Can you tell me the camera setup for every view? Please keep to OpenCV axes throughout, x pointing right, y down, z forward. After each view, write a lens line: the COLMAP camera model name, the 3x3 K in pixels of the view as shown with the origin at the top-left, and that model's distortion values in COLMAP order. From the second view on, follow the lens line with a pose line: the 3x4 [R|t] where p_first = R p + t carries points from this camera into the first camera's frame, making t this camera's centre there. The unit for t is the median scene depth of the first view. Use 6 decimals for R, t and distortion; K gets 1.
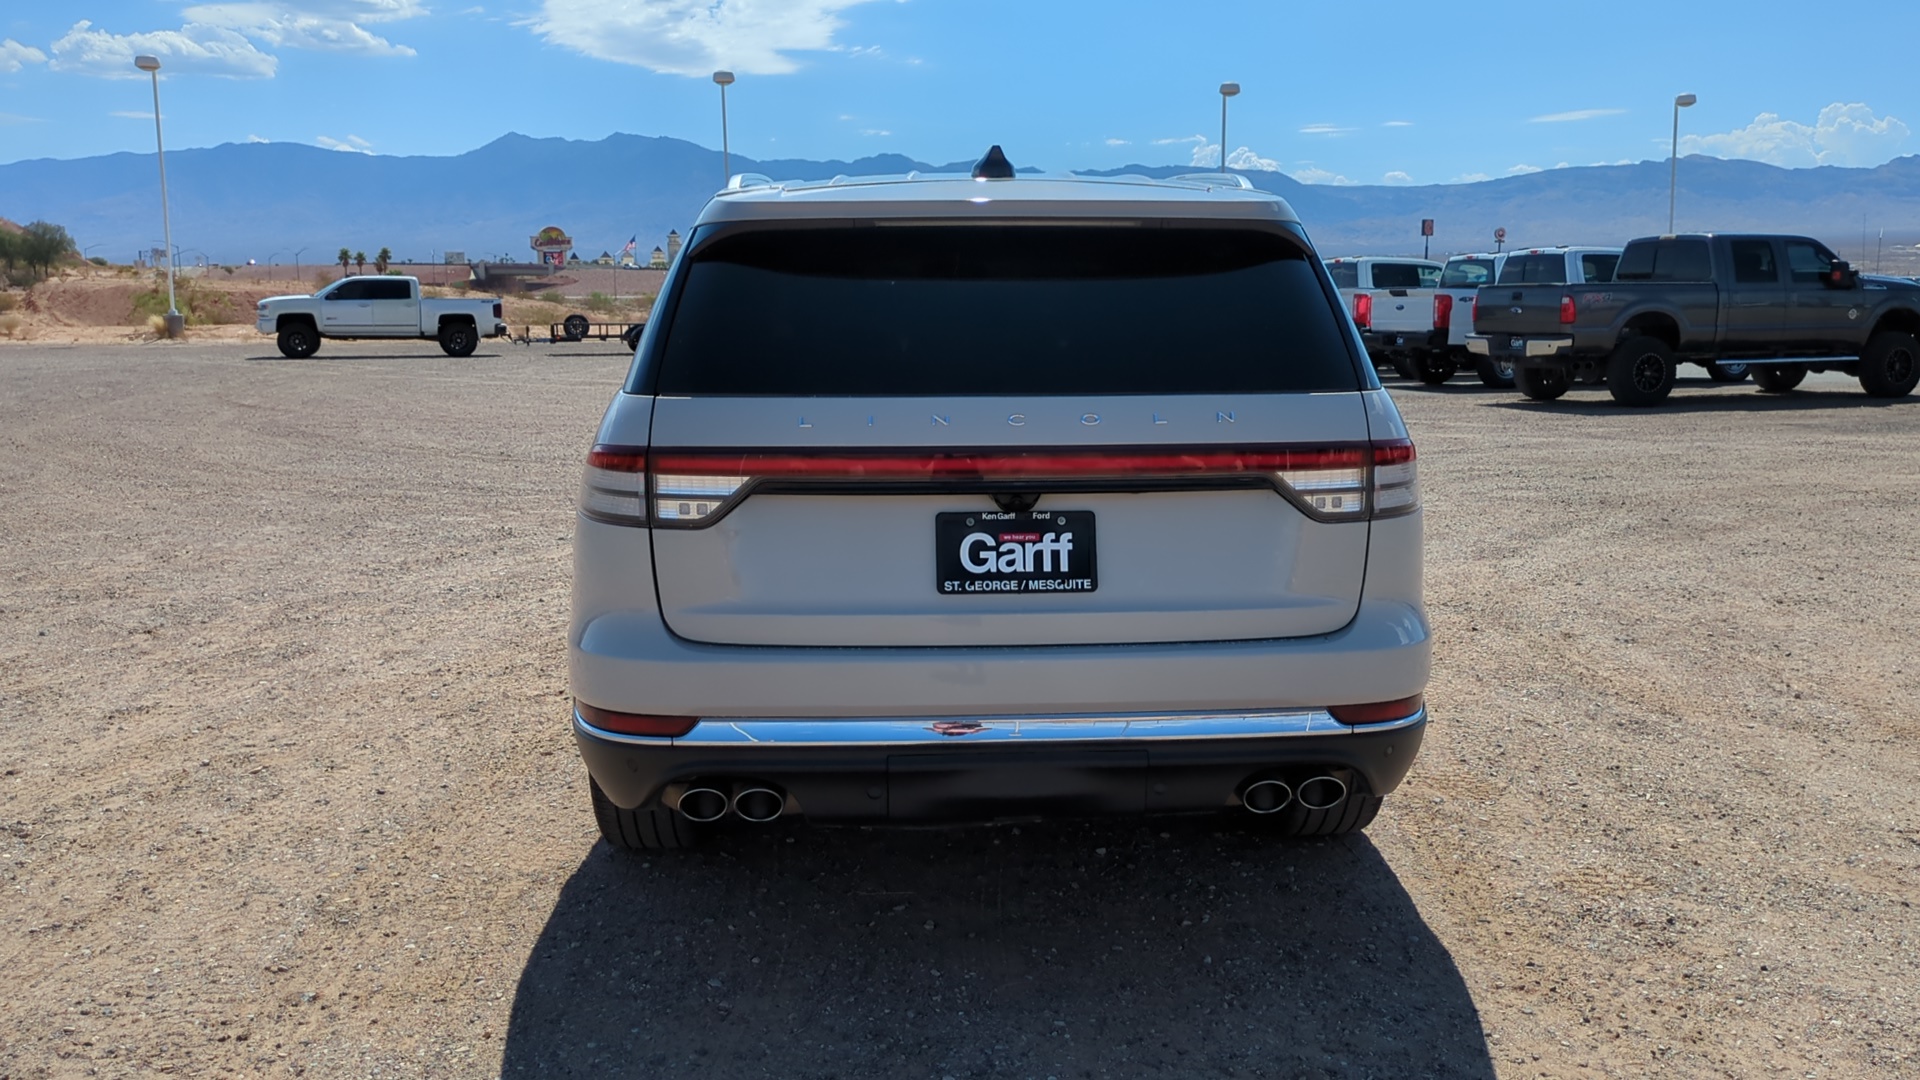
lens RADIAL K [[1661.2, 0, 985.3], [0, 1661.2, 537.4], [0, 0, 1]] dist [0.060212, -0.072497]
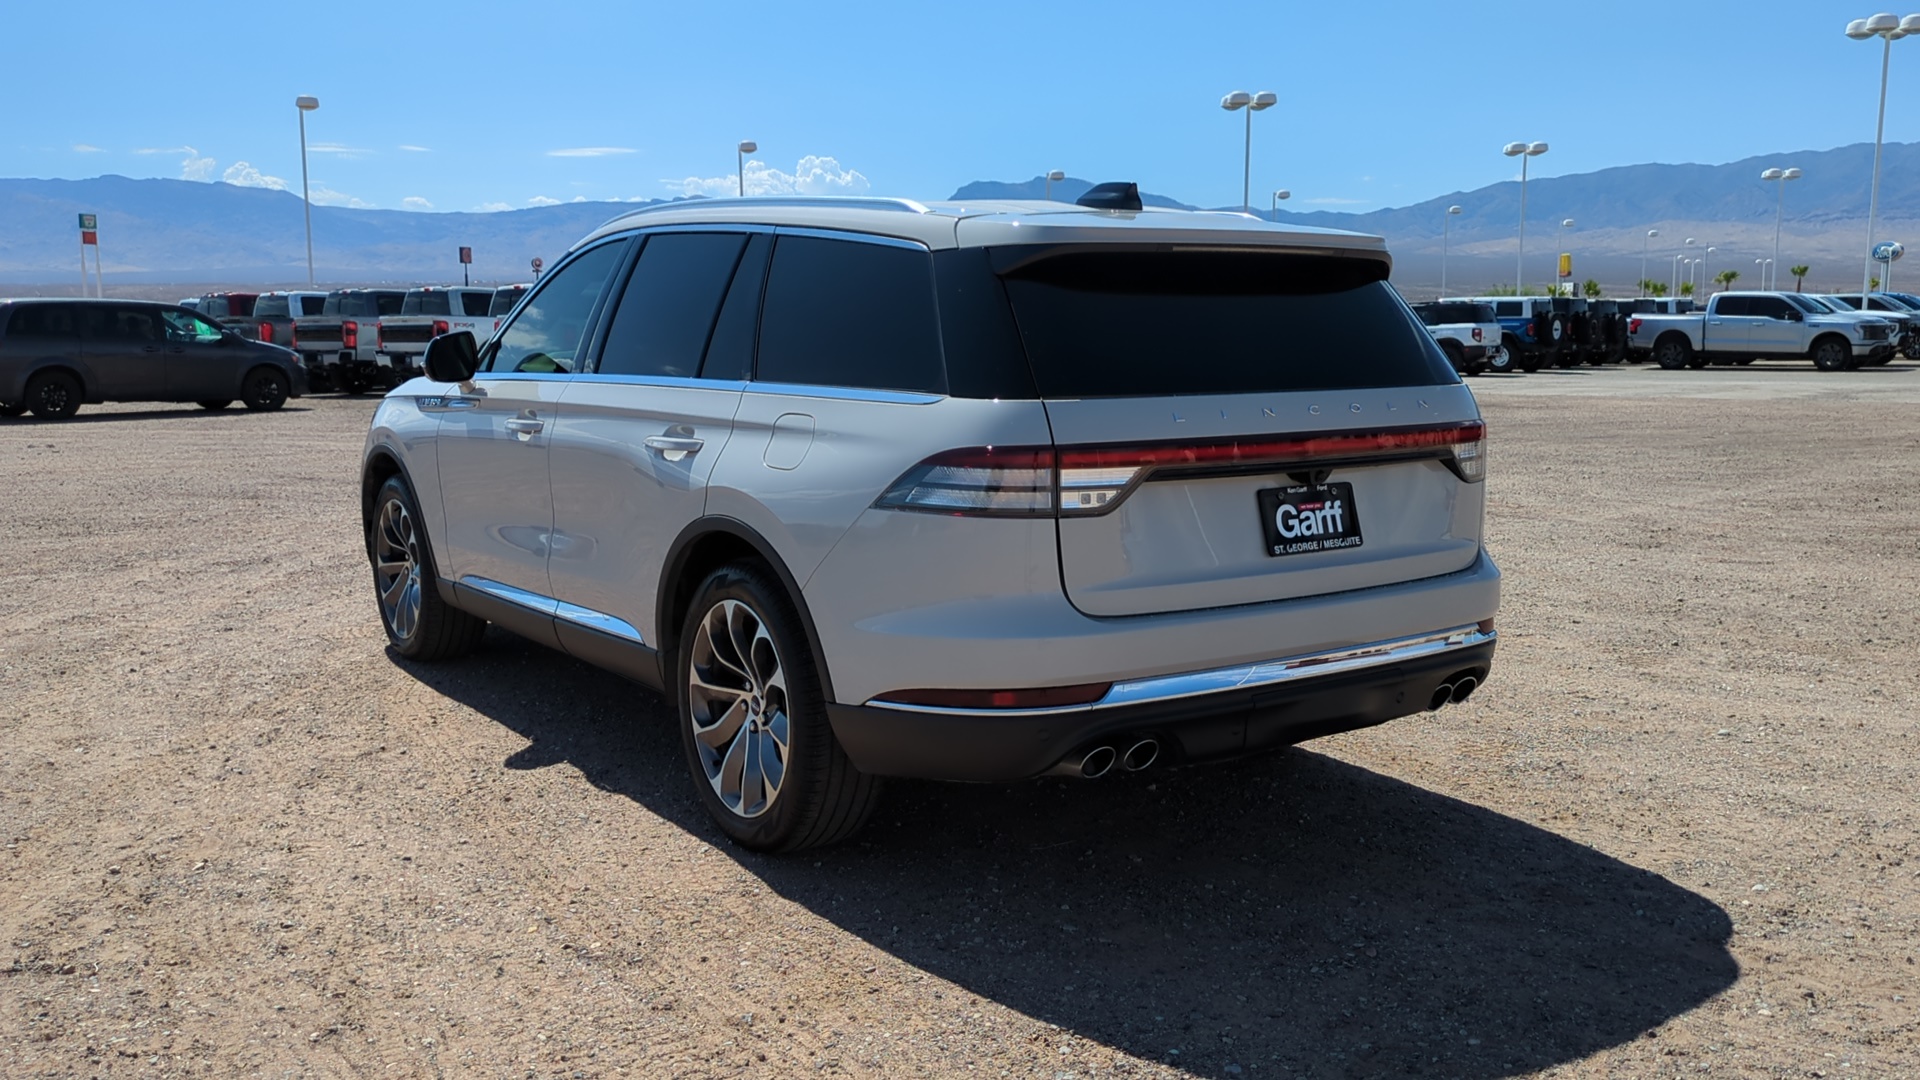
lens RADIAL K [[1661.2, 0, 972.8], [0, 1661.2, 553.3], [0, 0, 1]] dist [0.060212, -0.072497]
pose [[0.842430, -0.072426, 0.533916, -0.790311], [0.076509, 0.996963, 0.014521, -0.002275], [-0.533346, 0.028617, 0.845413, 0.091697]]
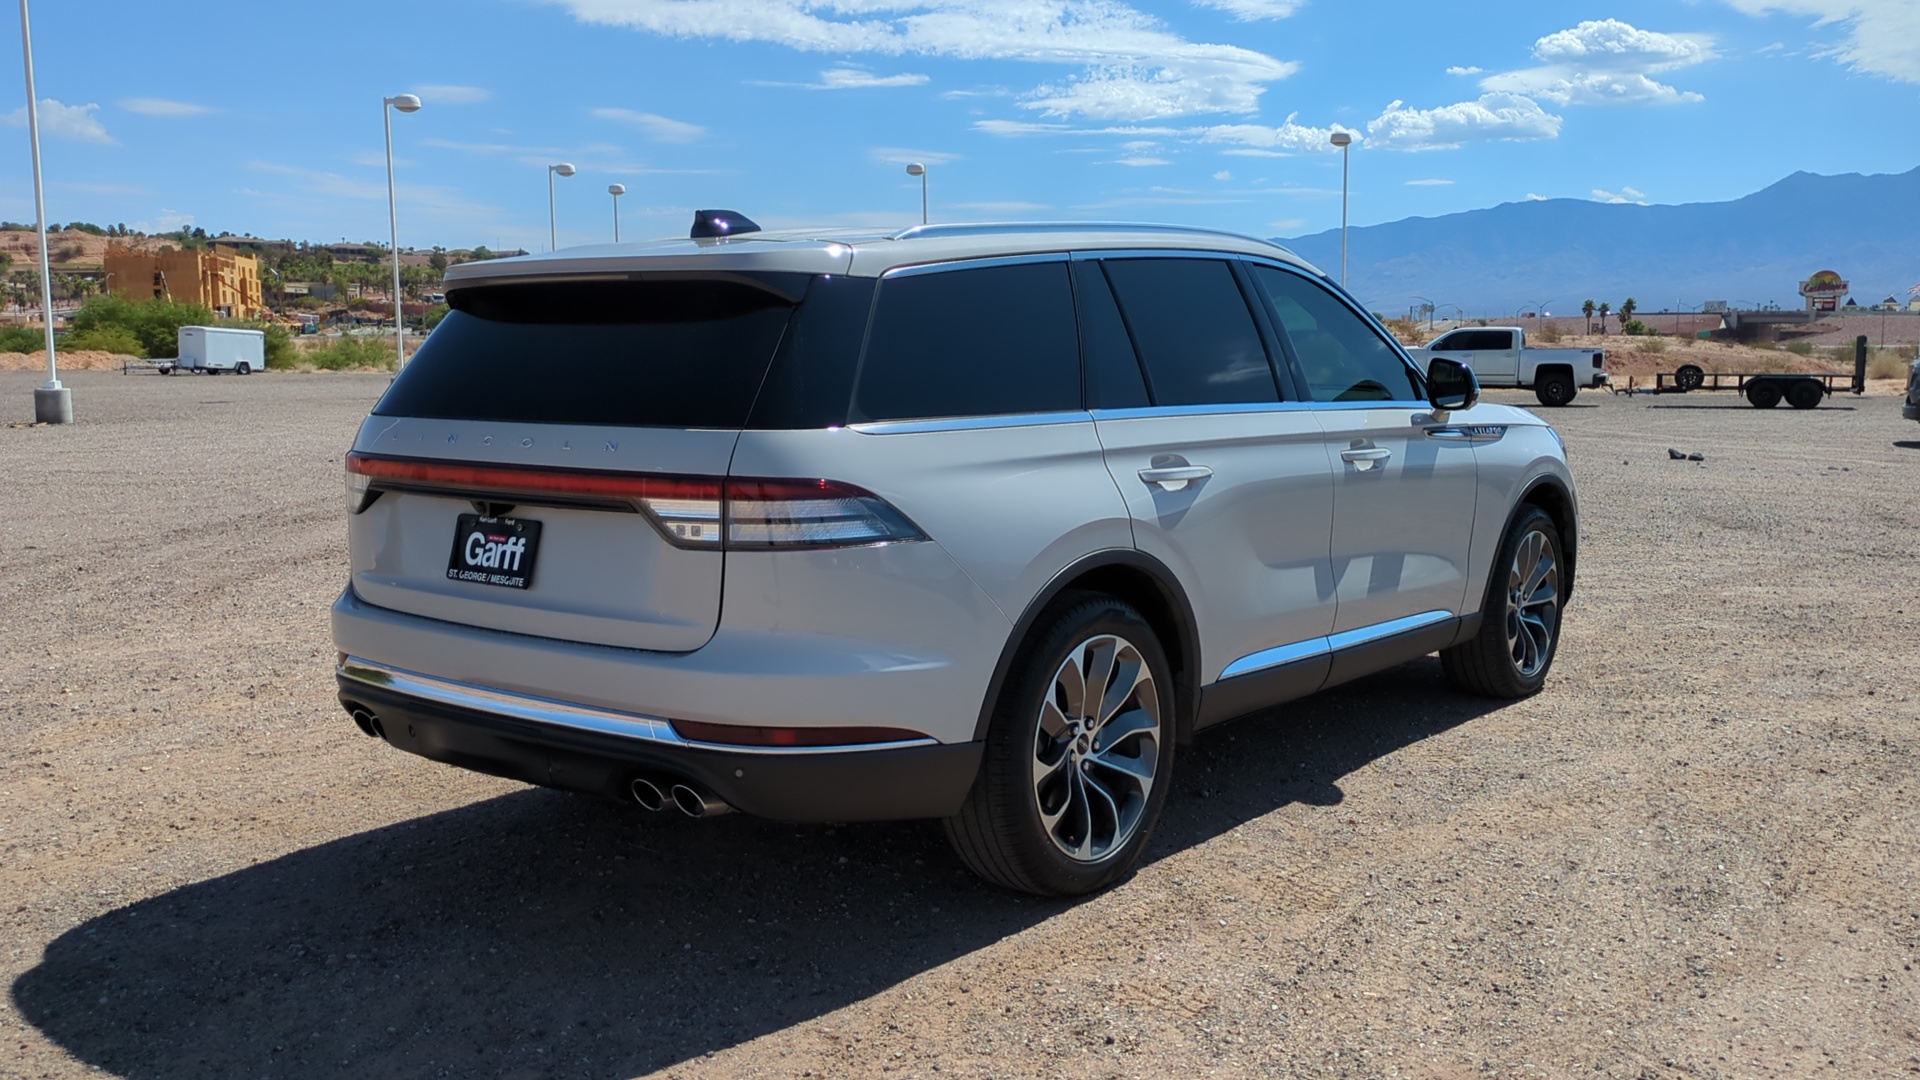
lens RADIAL K [[1661.2, 0, 970.5], [0, 1661.2, 540.1], [0, 0, 1]] dist [0.060212, -0.072497]
pose [[0.747175, 0.077102, -0.660140, 1.004503], [-0.095673, 0.995381, 0.007970, -0.038736], [0.657705, 0.057203, 0.751100, 0.297328]]
